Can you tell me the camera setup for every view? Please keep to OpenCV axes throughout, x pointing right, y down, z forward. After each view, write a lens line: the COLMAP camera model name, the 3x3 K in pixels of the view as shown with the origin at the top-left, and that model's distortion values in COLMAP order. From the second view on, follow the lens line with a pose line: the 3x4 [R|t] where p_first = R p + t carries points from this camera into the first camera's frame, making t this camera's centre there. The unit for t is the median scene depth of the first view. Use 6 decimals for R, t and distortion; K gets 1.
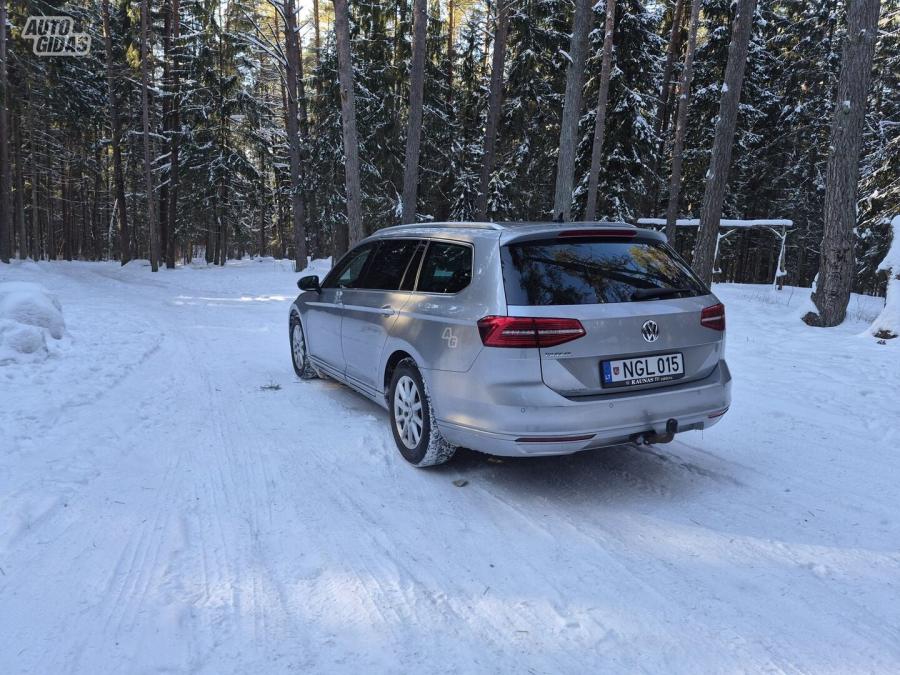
lens RADIAL K [[626.3, 0, 442.7], [0, 626.3, 341.5], [0, 0, 1]] dist [0.108125, -0.141922]
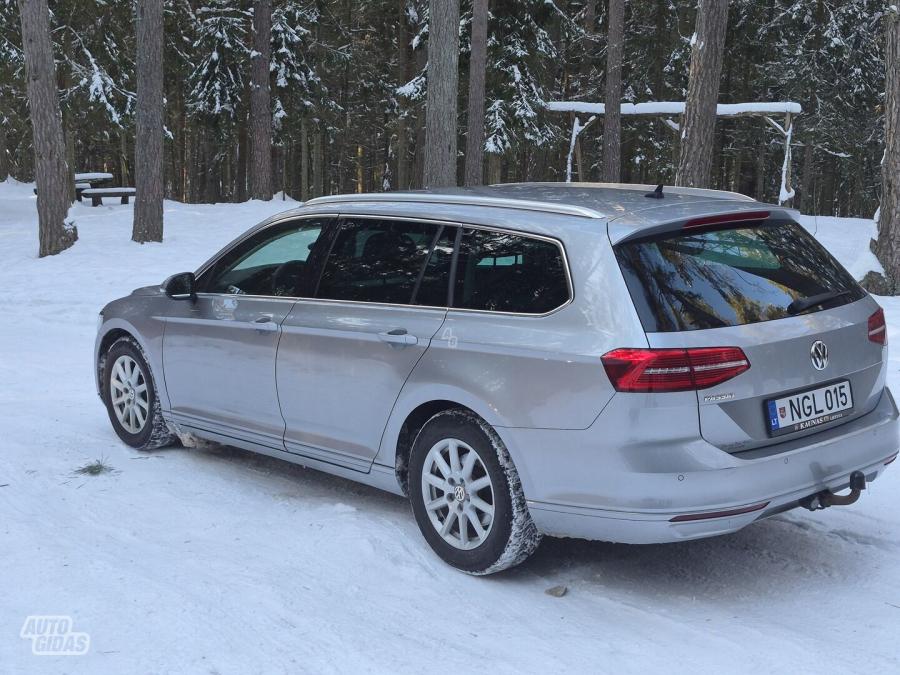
lens RADIAL K [[1247.3, 0, 468.6], [0, 1247.3, 335.2], [0, 0, 1]] dist [0.162137, -0.301862]
pose [[0.964392, -0.059132, 0.257783, -0.364620], [0.057573, 0.998249, 0.013596, -0.068347], [-0.258136, 0.001729, 0.966107, -0.259593]]
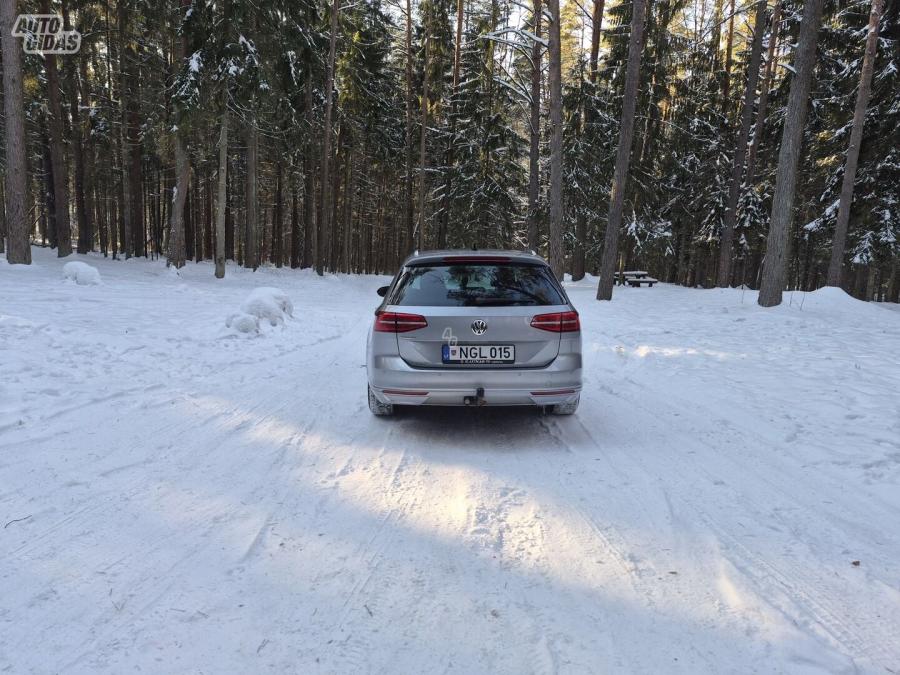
lens RADIAL K [[622.6, 0, 446.5], [0, 622.6, 336.8], [0, 0, 1]] dist [0.117392, -0.125617]
pose [[0.901111, 0.060341, -0.429369, 0.713333], [-0.074278, 0.997113, -0.015758, 0.027466], [0.427179, 0.046092, 0.902992, -0.254564]]
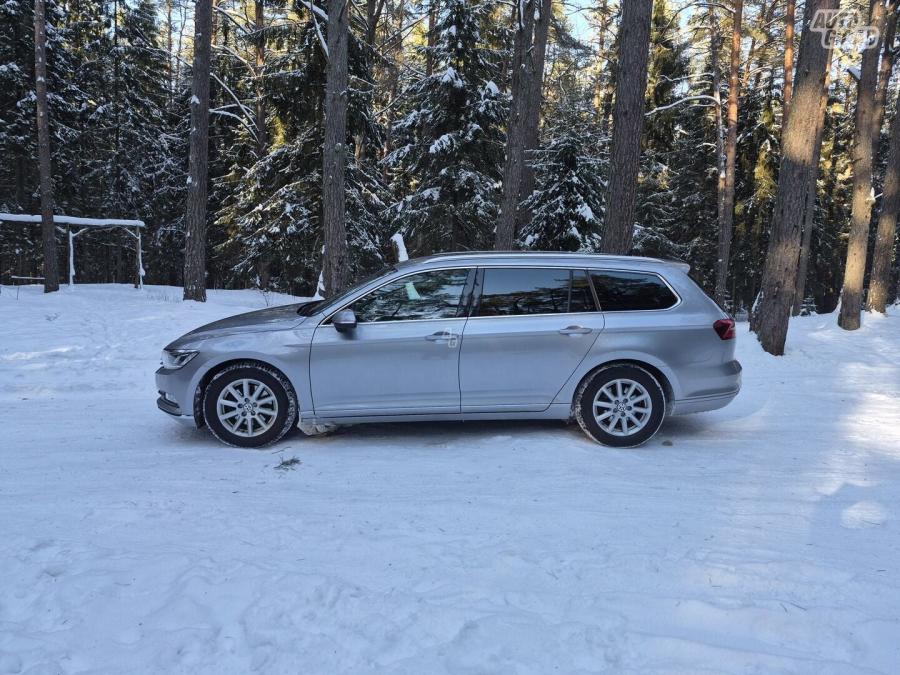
lens RADIAL K [[628.0, 0, 449.3], [0, 628.0, 325.3], [0, 0, 1]] dist [0.120202, -0.165881]
pose [[0.417708, -0.111014, 0.901774, -1.301546], [0.123887, 0.990197, 0.064514, -0.171715], [-0.900095, 0.084770, 0.427366, 0.743907]]
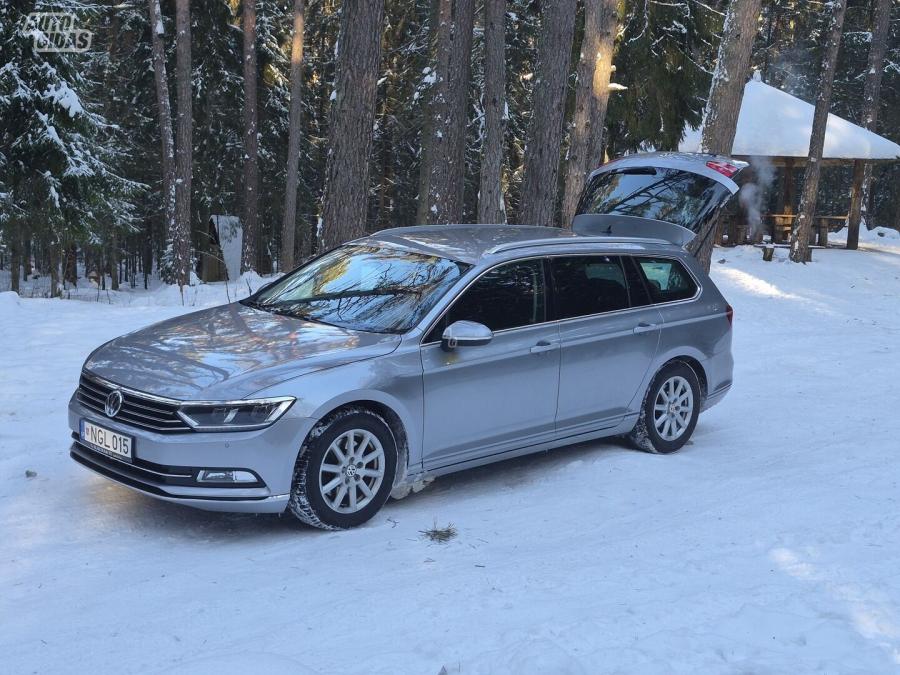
lens RADIAL K [[1247.3, 0, 468.6], [0, 1247.3, 335.2], [0, 0, 1]] dist [0.162137, -0.301862]
pose [[-0.321323, -0.149062, 0.935164, -1.971645], [0.096119, 0.977299, 0.188805, -0.463961], [-0.942079, 0.150554, -0.299701, 1.961270]]
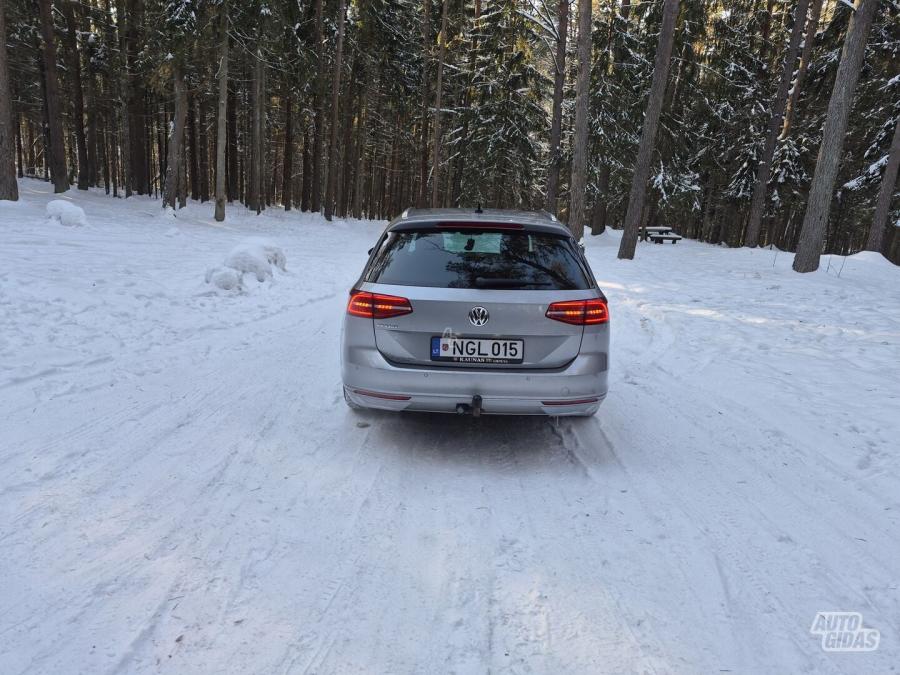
lens RADIAL K [[625.6, 0, 450.6], [0, 625.6, 333.1], [0, 0, 1]] dist [0.084633, -0.076817]
pose [[0.891904, 0.123479, -0.435040, 0.628288], [-0.106720, 0.992300, 0.062855, -0.041748], [0.439451, -0.009633, 0.898215, -0.011161]]
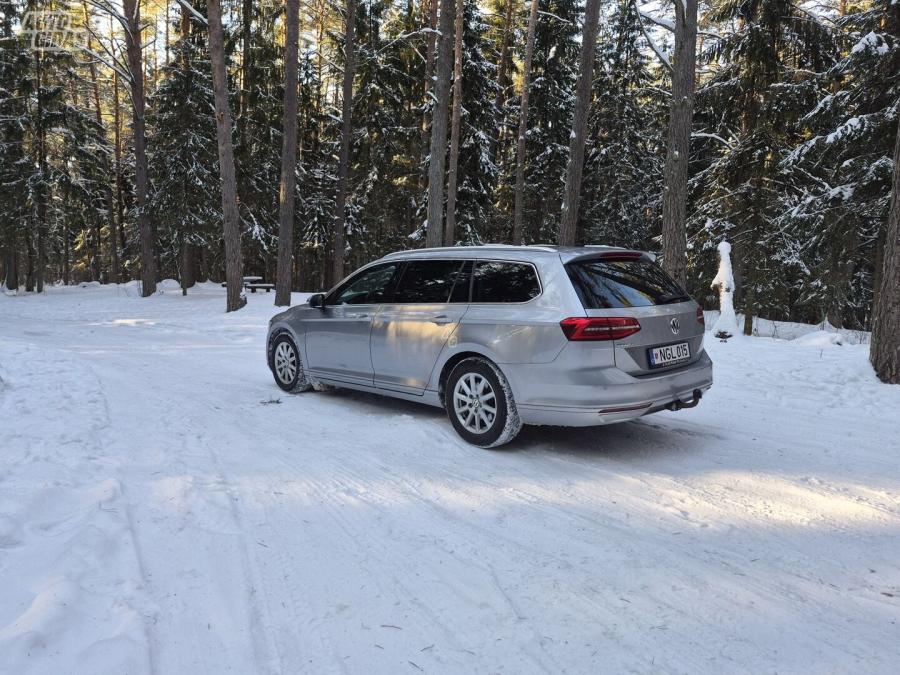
lens RADIAL K [[628.0, 0, 449.3], [0, 628.0, 325.3], [0, 0, 1]] dist [0.120202, -0.165881]
pose [[0.958763, -0.031524, 0.282452, -0.428494], [0.048754, 0.997340, -0.054181, 0.026939], [-0.279992, 0.065717, 0.957750, -0.142526]]
